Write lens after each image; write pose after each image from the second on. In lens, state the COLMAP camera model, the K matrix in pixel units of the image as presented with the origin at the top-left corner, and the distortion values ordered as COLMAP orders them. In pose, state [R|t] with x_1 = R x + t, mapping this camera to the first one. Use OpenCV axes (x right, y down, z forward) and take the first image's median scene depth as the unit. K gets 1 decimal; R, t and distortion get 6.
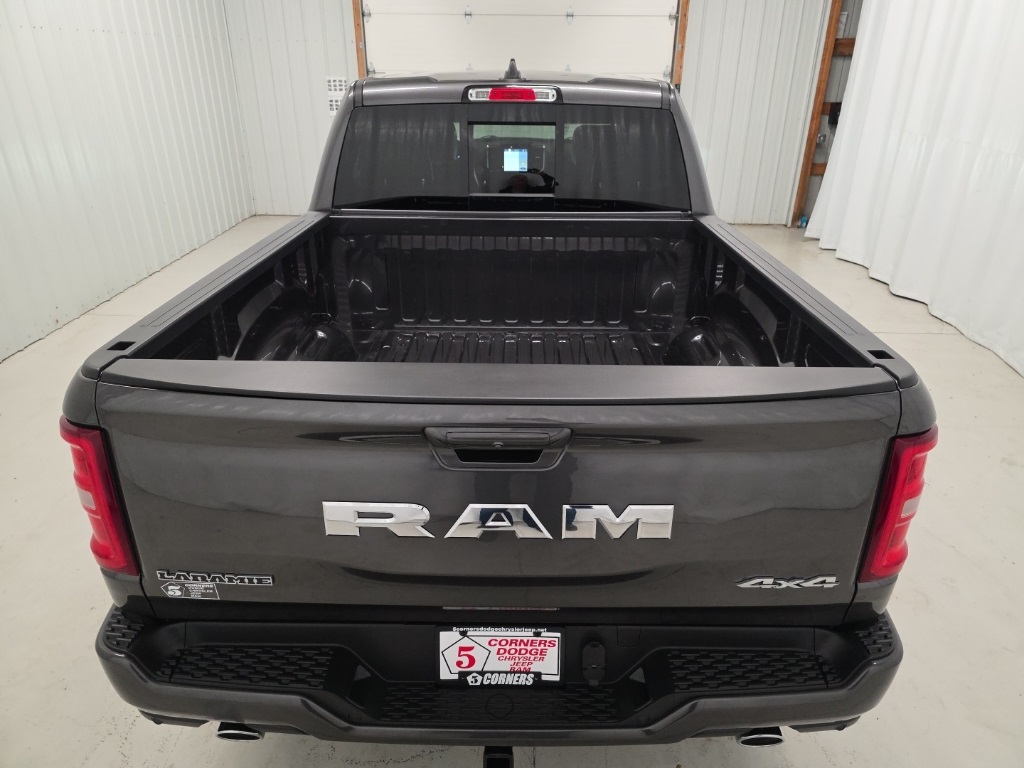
lens RADIAL K [[682.0, 0, 512.0], [0, 682.0, 384.0], [0, 0, 1]] dist [0.006322, 0.001869]
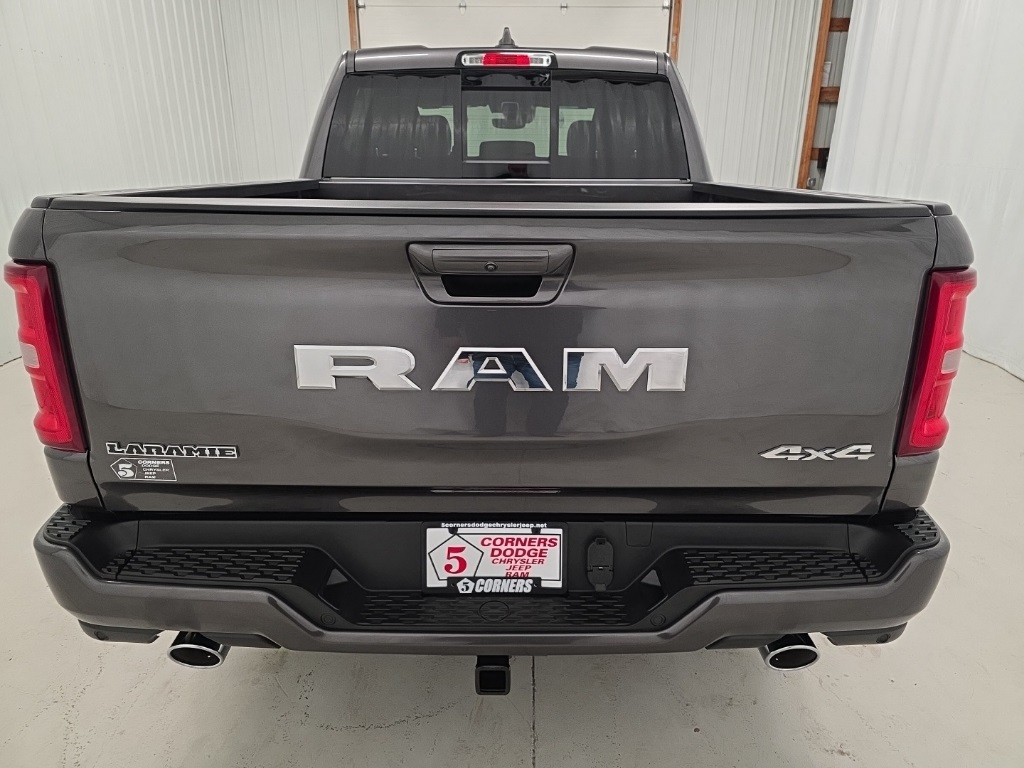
lens RADIAL K [[686.7, 0, 512.0], [0, 686.7, 384.0], [0, 0, 1]] dist [0.012032, -0.002906]
pose [[0.999971, -0.004154, 0.006451, 0.000465], [0.004729, 0.995762, -0.091846, 0.262947], [-0.006042, 0.091874, 0.995752, 0.094668]]
